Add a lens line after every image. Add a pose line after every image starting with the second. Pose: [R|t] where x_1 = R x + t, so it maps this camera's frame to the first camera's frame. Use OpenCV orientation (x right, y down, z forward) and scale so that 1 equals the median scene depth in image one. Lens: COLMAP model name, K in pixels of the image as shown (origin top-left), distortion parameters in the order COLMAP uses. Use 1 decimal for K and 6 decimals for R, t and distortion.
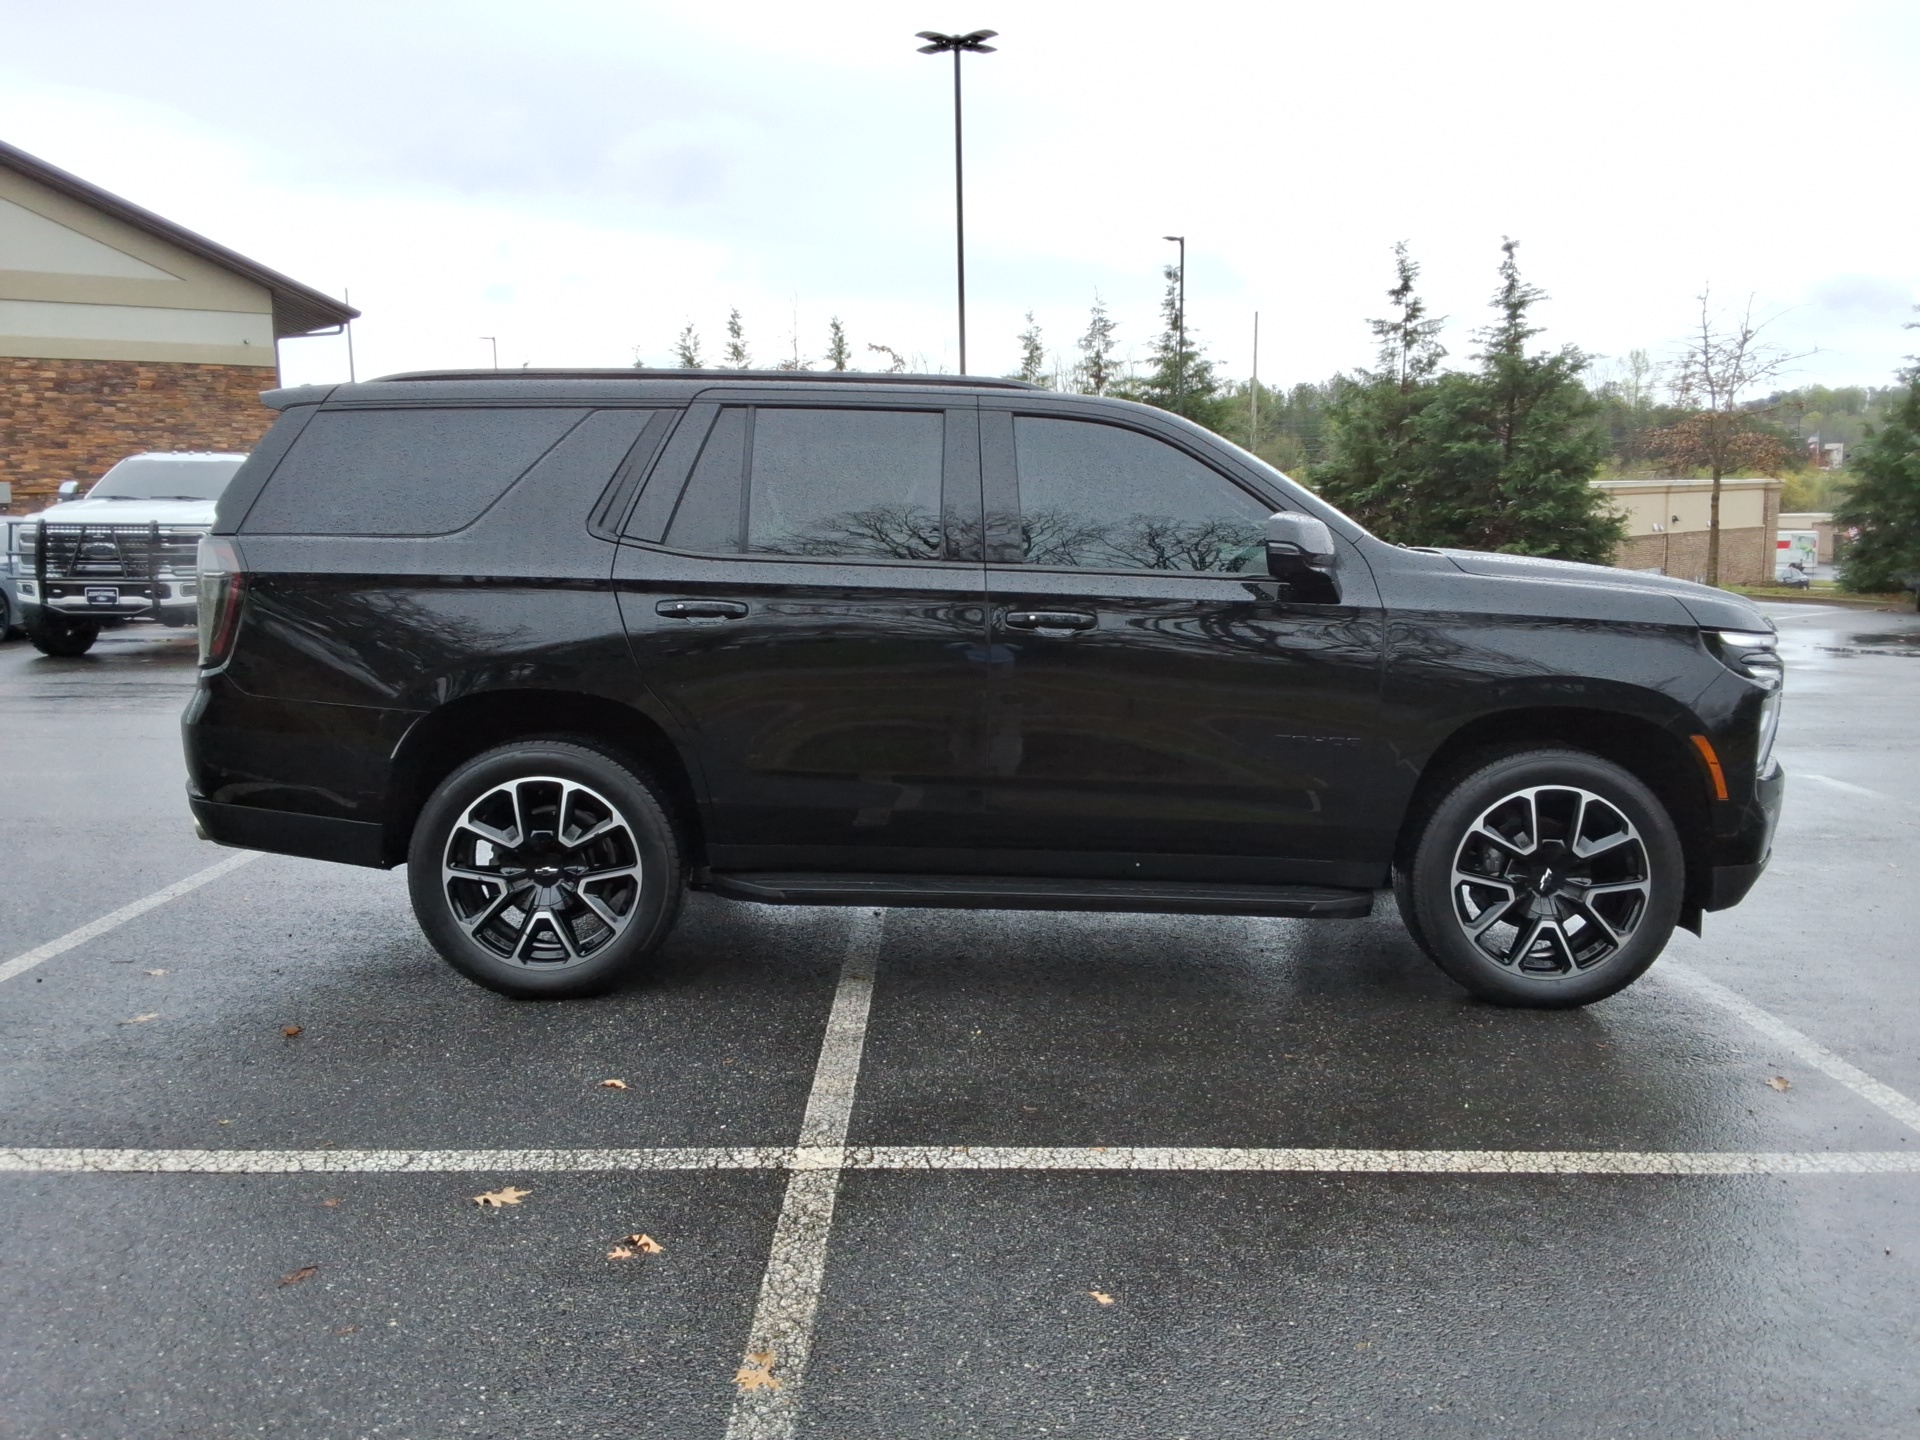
lens RADIAL K [[1547.8, 0, 982.4], [0, 1547.8, 703.0], [0, 0, 1]] dist [0.114441, -0.179751]
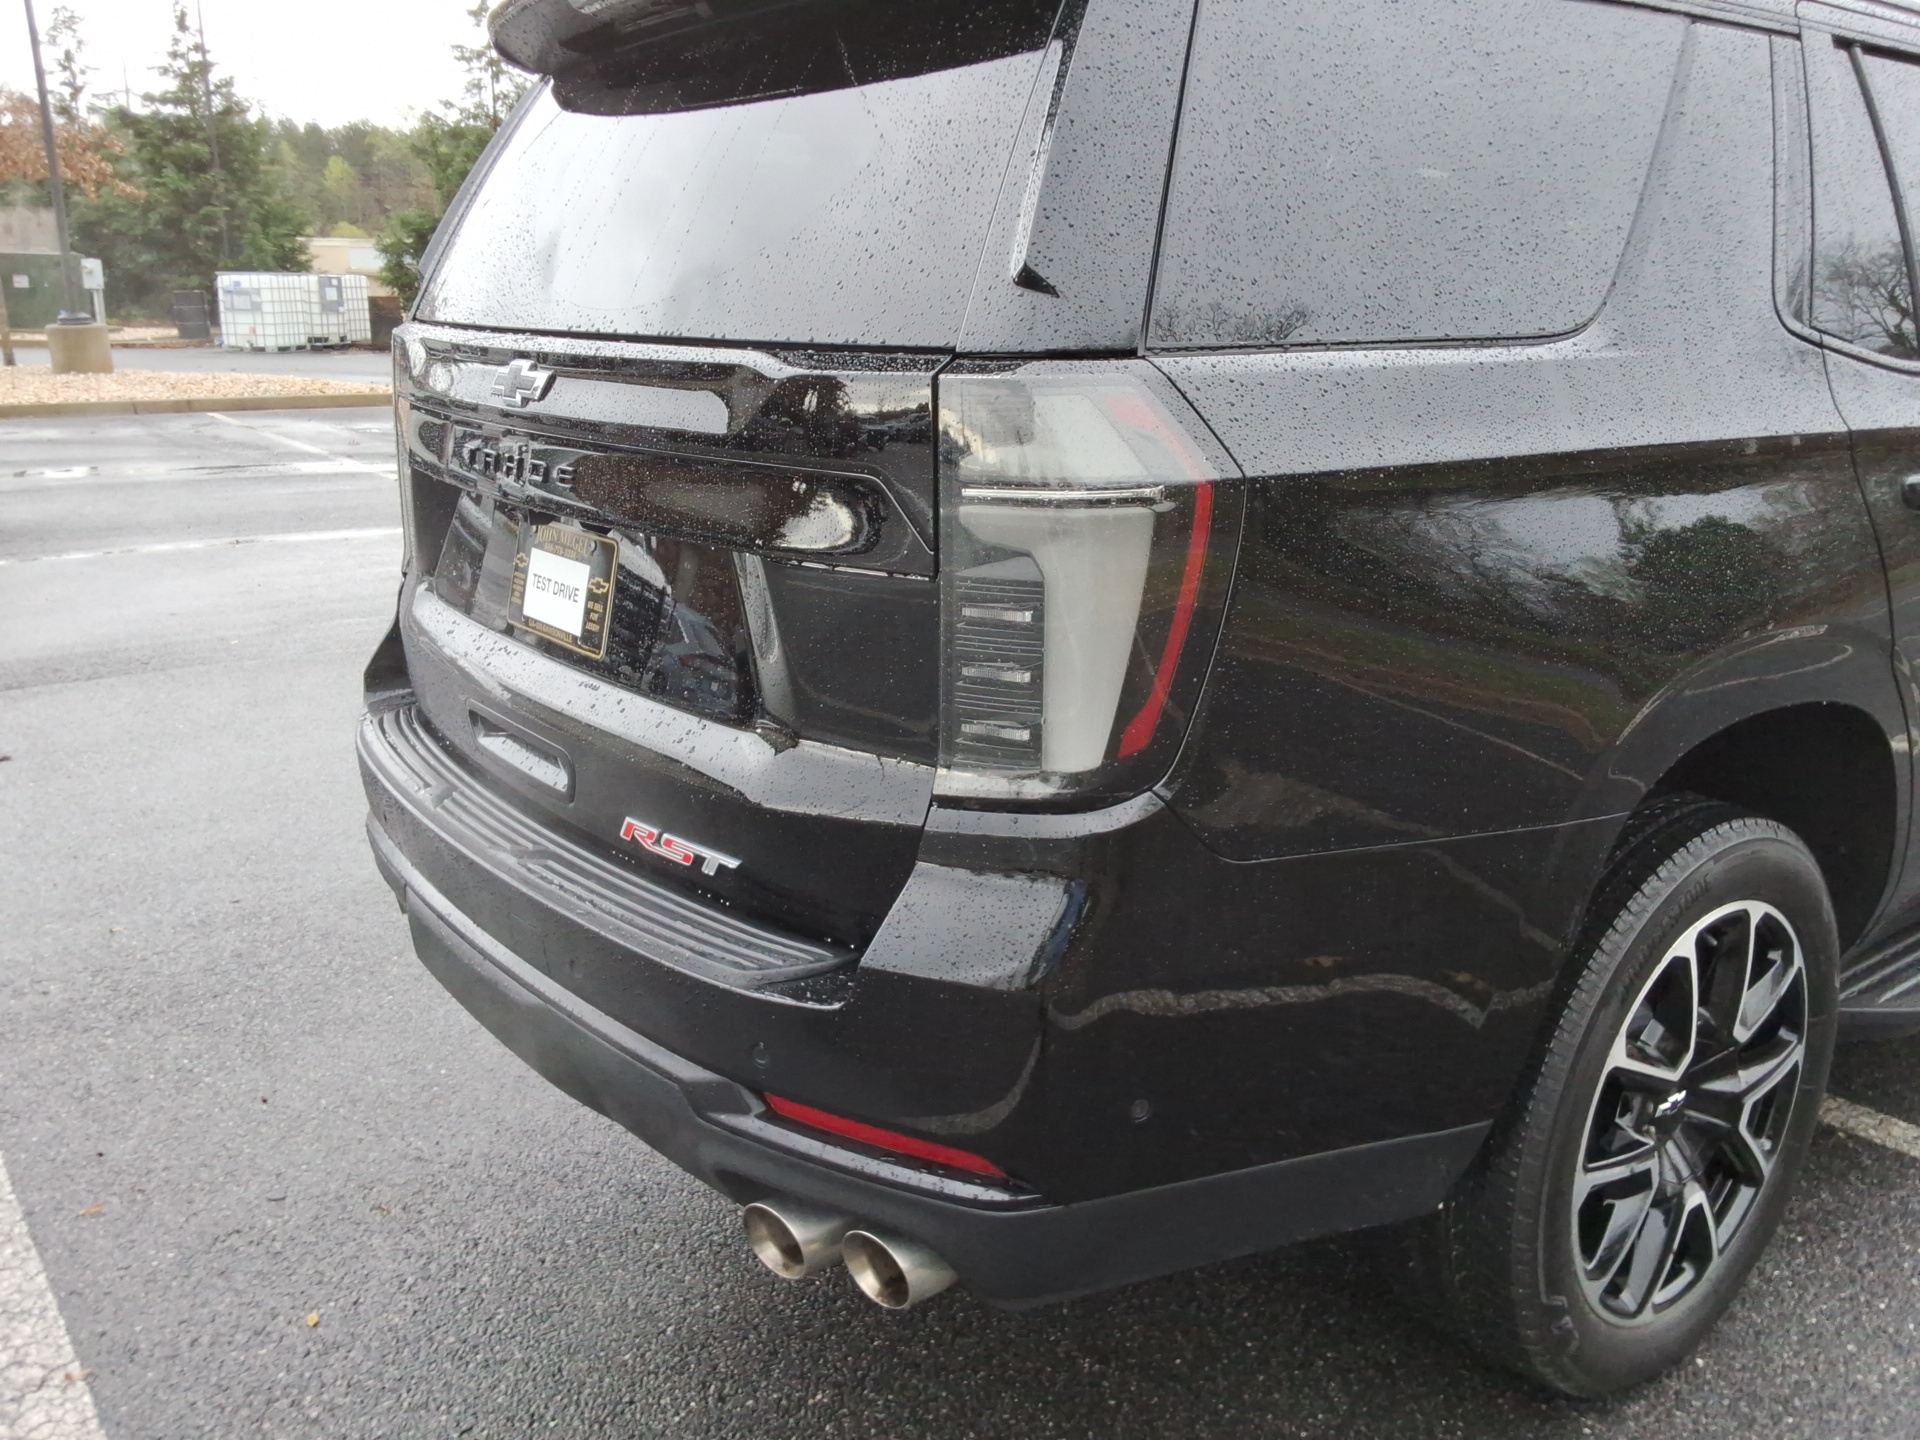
lens RADIAL K [[1533.5, 0, 967.9], [0, 1533.5, 689.2], [0, 0, 1]] dist [0.108289, -0.167483]
pose [[0.787797, -0.151634, 0.596978, -0.102303], [0.065843, 0.984401, 0.163152, -0.014016], [-0.612406, -0.089224, 0.785492, 0.117235]]
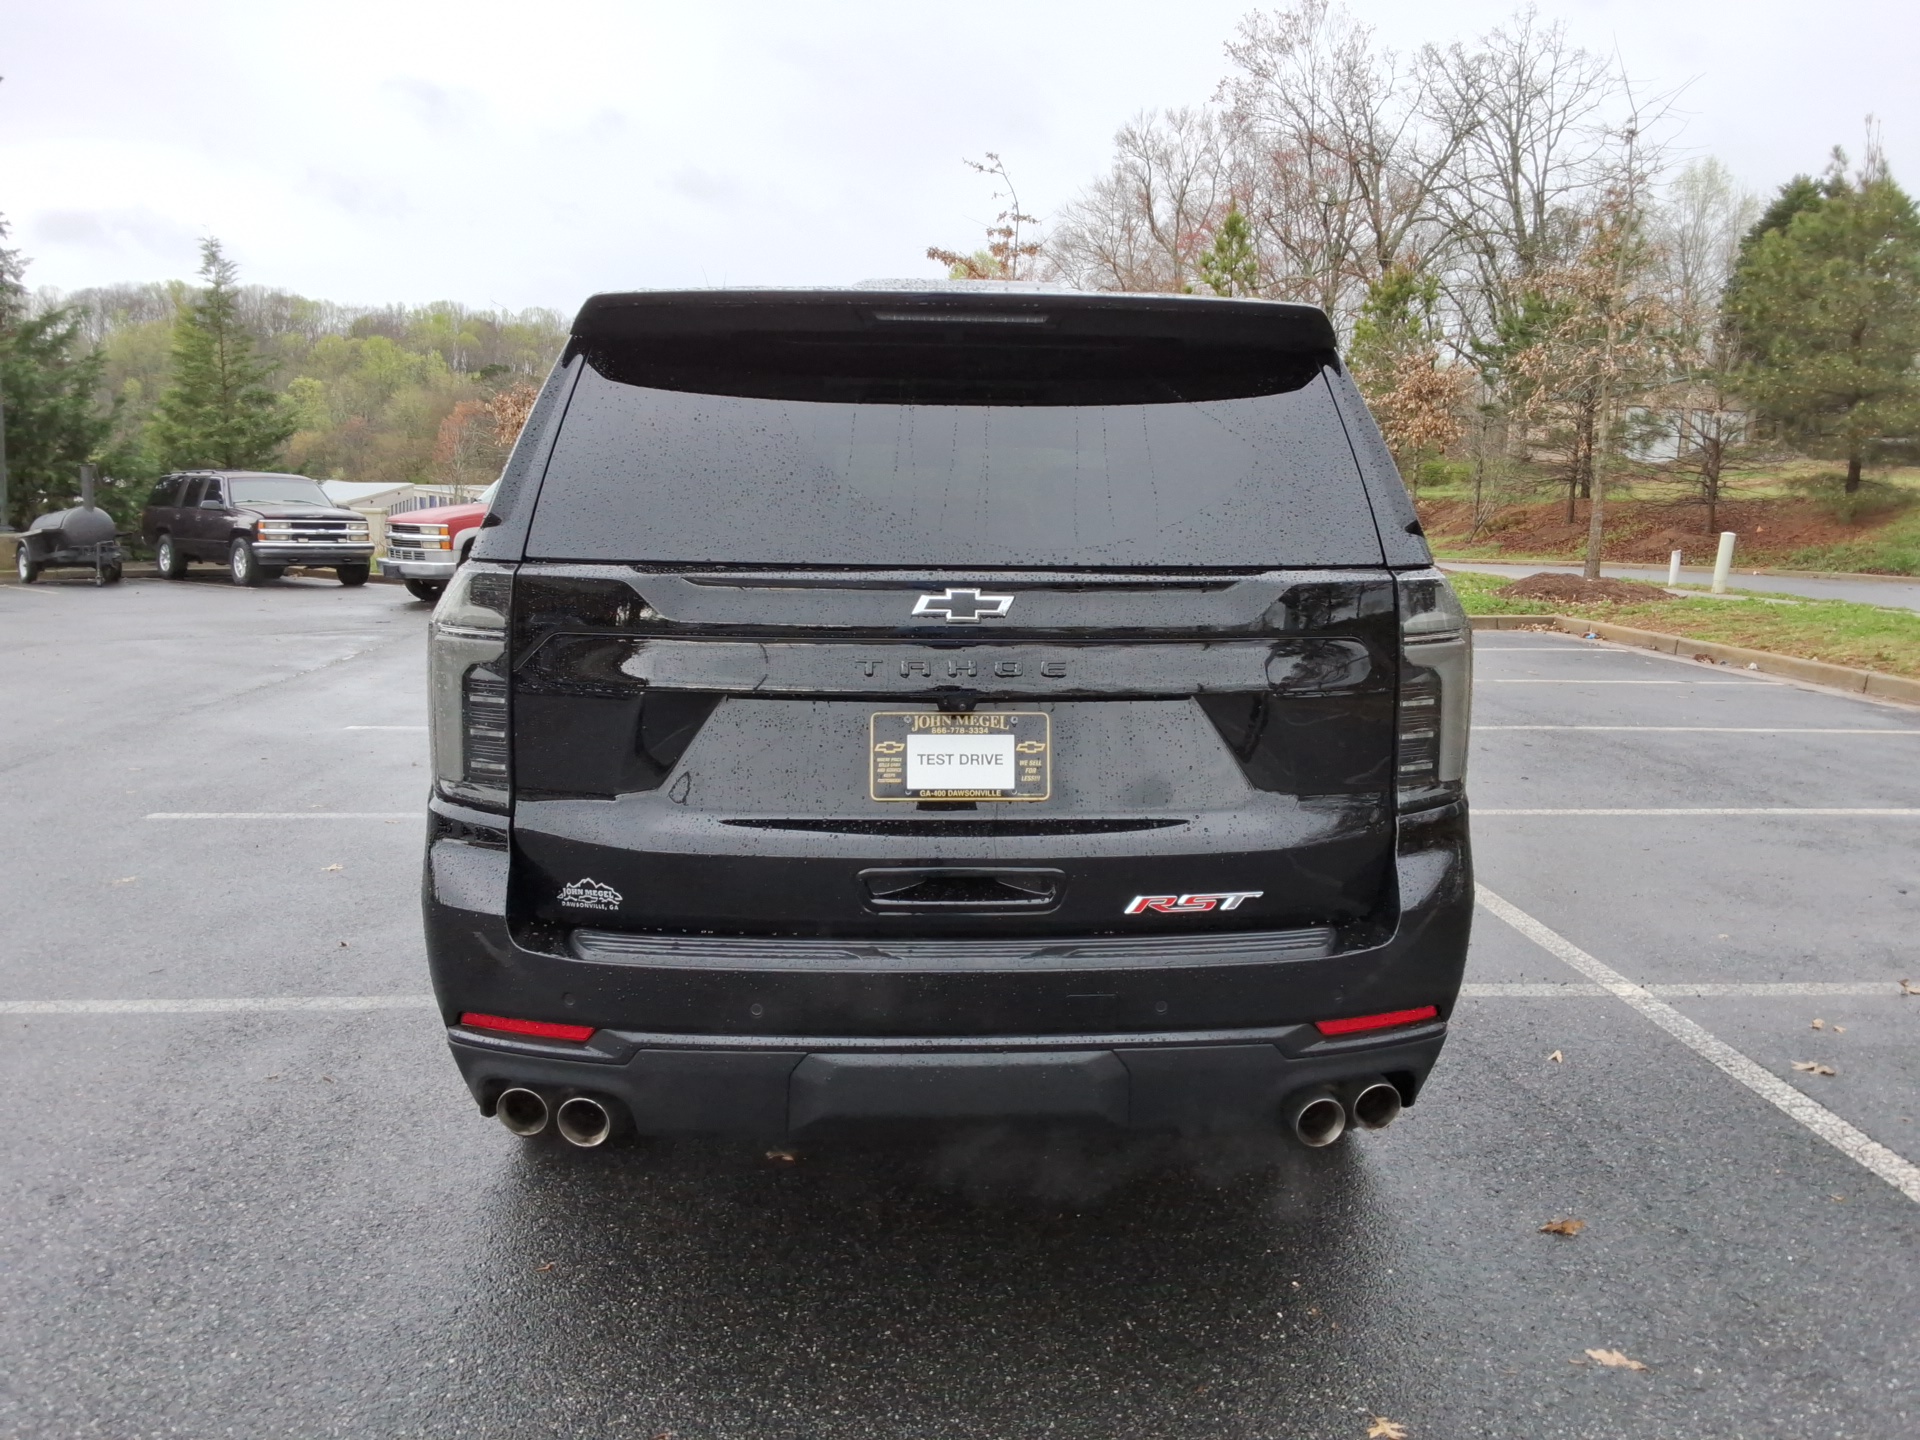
lens RADIAL K [[1547.8, 0, 982.4], [0, 1547.8, 703.0], [0, 0, 1]] dist [0.114441, -0.179751]
pose [[-0.049083, -0.142427, 0.988588, -0.156896], [0.100582, 0.984044, 0.146766, -0.023570], [-0.993717, 0.106638, -0.033974, 0.178470]]
